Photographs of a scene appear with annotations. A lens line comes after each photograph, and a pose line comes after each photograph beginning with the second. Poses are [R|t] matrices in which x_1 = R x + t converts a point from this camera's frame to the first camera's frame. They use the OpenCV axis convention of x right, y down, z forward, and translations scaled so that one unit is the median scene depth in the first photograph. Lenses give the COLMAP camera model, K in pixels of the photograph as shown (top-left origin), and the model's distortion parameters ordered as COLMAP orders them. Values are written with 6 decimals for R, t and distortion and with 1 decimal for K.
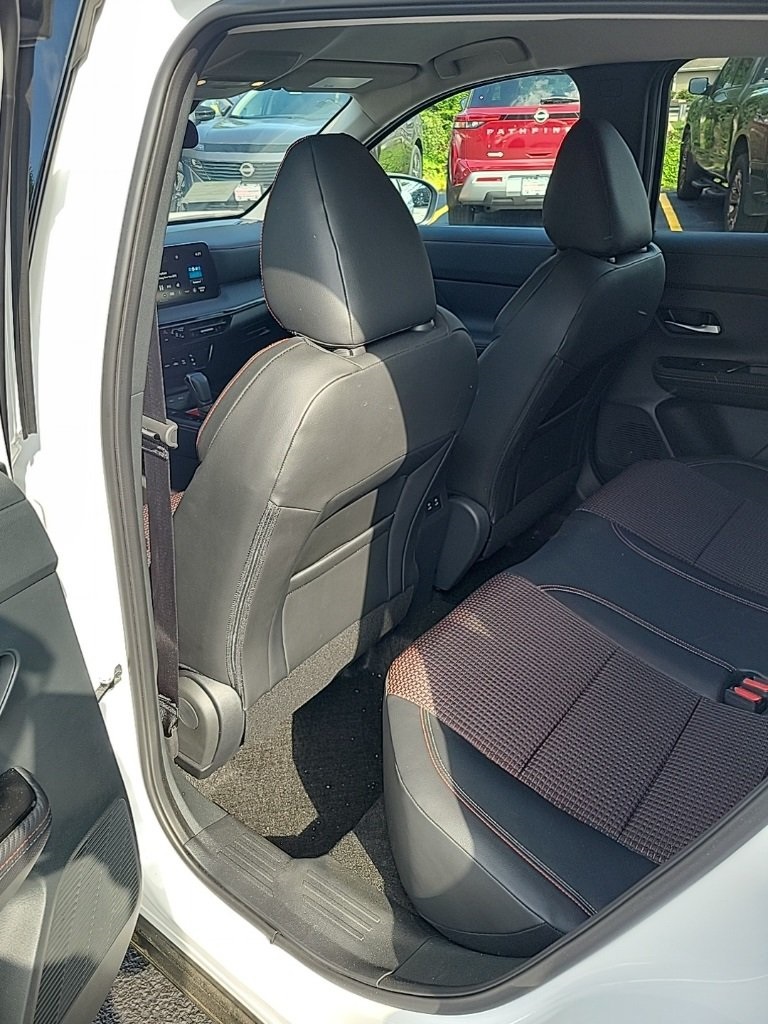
lens RADIAL K [[777.3, 0, 386.5], [0, 777.3, 507.2], [0, 0, 1]] dist [0.039098, -0.020240]
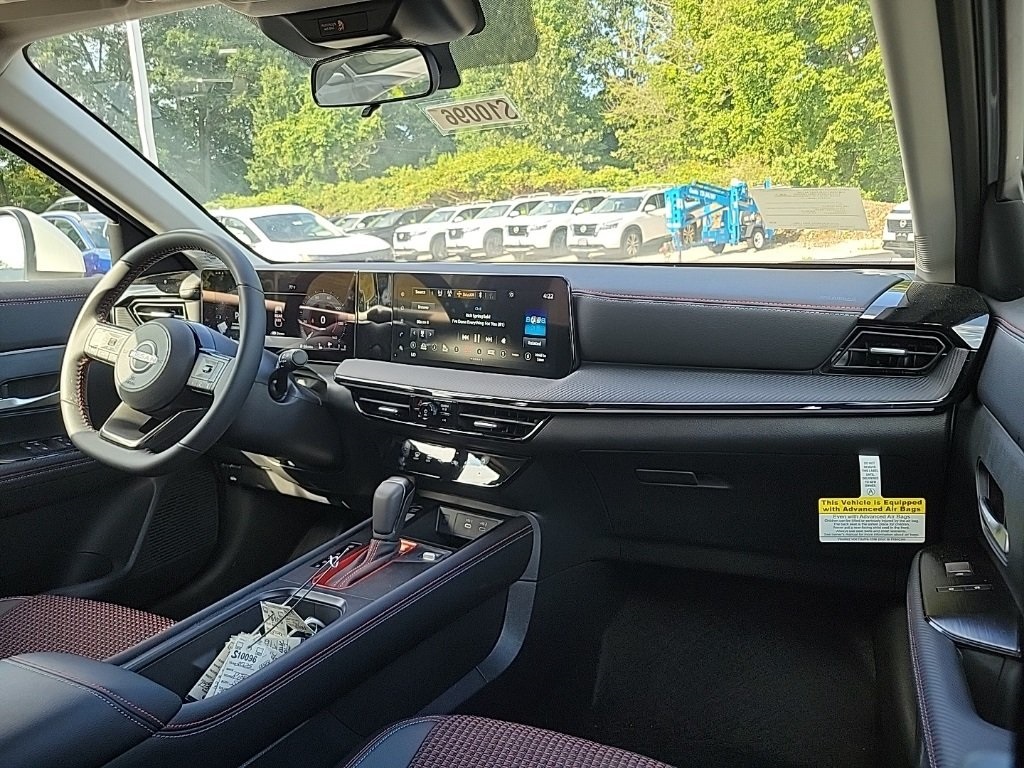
lens RADIAL K [[777.3, 0, 515.4], [0, 777.3, 393.7], [0, 0, 1]] dist [0.039098, -0.020240]
pose [[0.213744, 0.222316, -0.951256, 0.418465], [-0.430927, 0.895356, 0.112424, -0.467235], [0.876707, 0.385892, 0.287179, 1.266761]]
